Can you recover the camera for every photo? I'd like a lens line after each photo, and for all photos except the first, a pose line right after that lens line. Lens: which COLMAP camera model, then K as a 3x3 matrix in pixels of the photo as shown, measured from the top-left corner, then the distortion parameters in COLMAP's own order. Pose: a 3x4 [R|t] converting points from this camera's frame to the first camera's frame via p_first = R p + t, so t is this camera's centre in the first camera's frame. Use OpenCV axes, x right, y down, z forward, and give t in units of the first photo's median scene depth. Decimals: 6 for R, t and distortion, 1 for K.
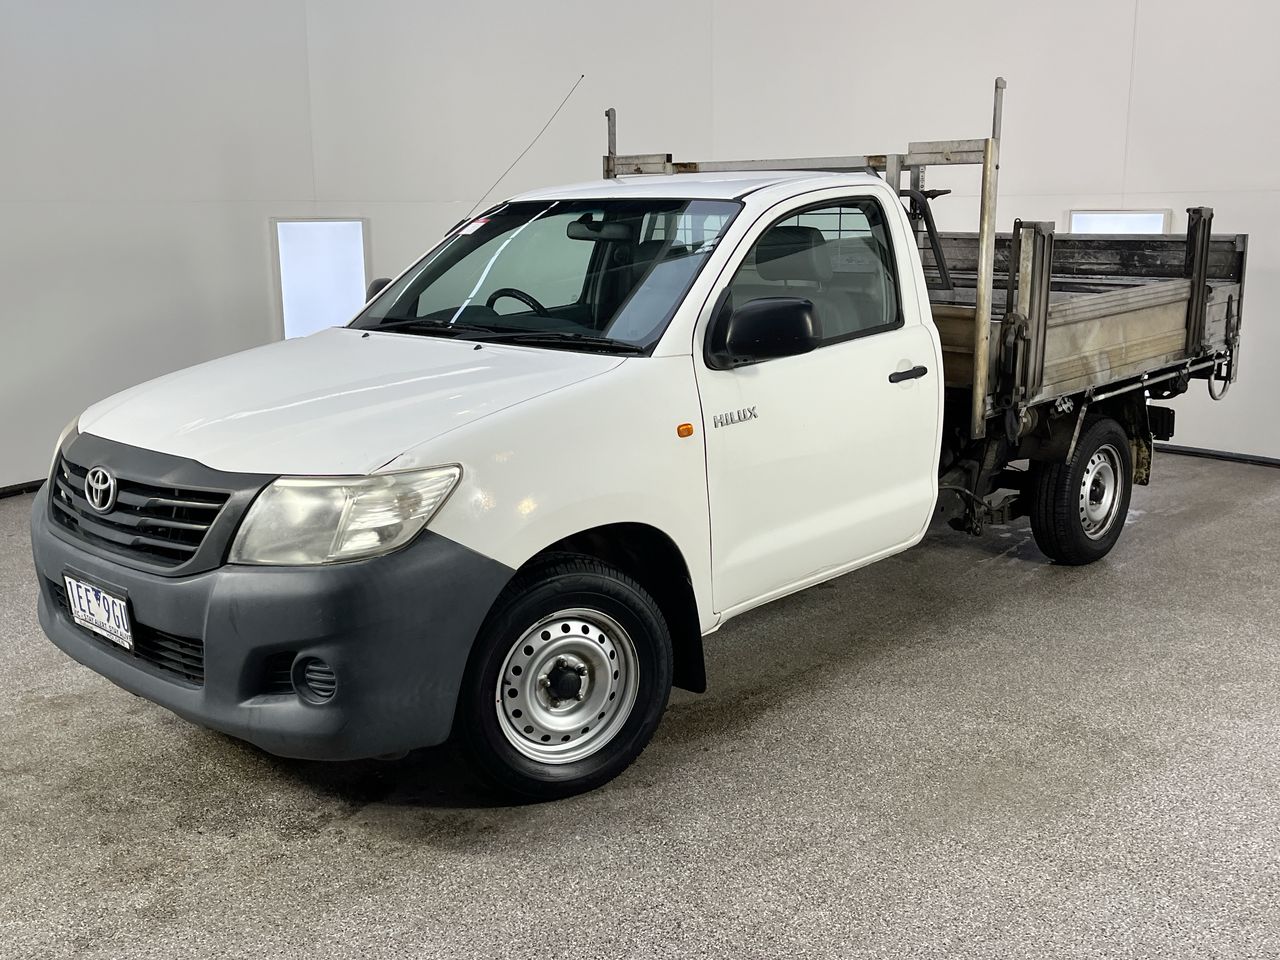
lens RADIAL K [[1328.6, 0, 643.7], [0, 1328.6, 509.1], [0, 0, 1]] dist [0.140447, 0.000000]
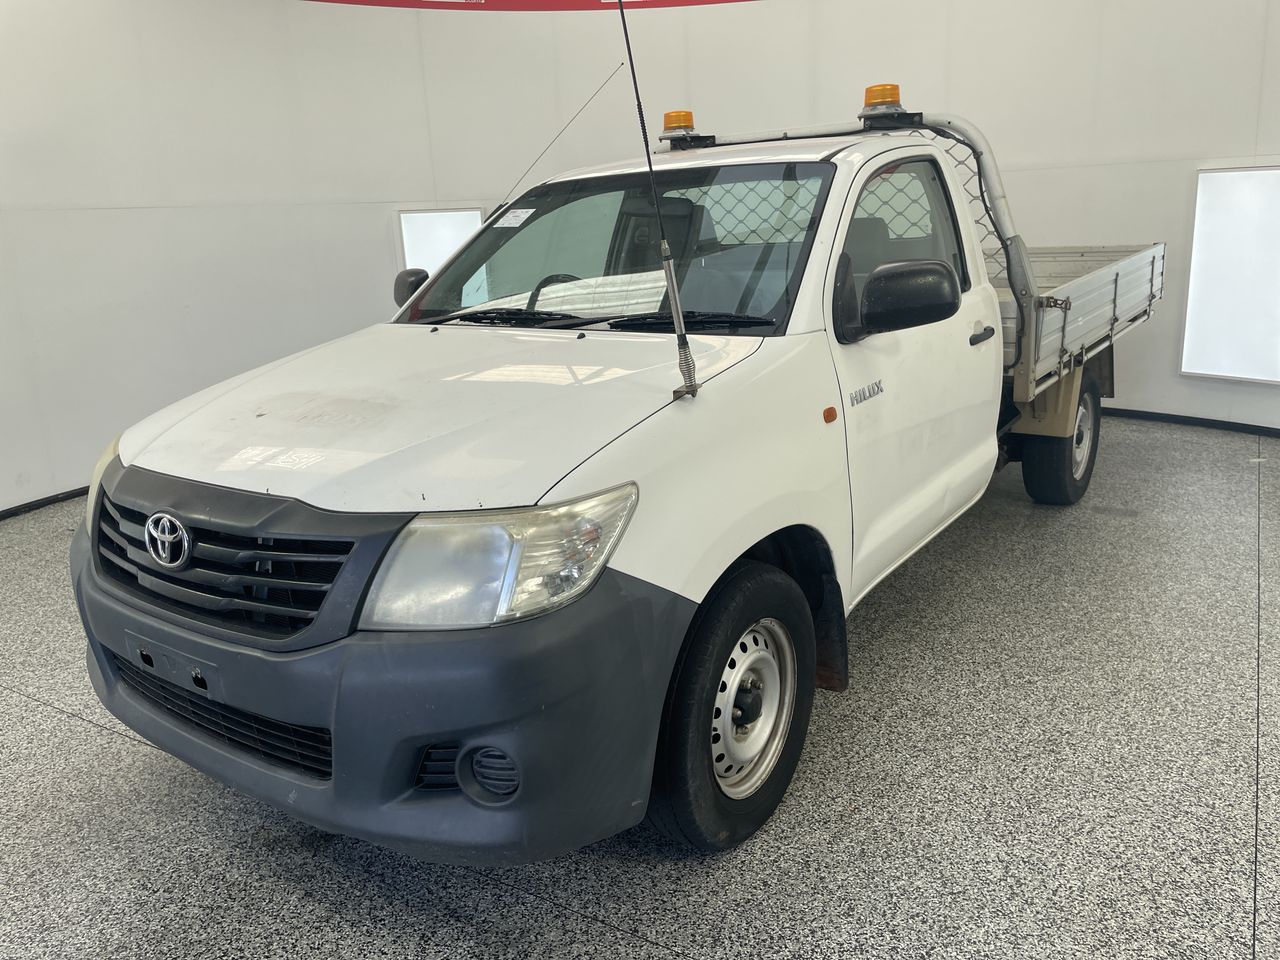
lens RADIAL K [[1003.5, 0, 637.5], [0, 1003.5, 478.5], [0, 0, 1]] dist [0.053507, 0.047394]
pose [[0.989428, -0.078968, 0.121637, -0.190827], [0.075249, 0.996555, 0.034879, -0.051339], [-0.123972, -0.025358, 0.991962, 0.357376]]
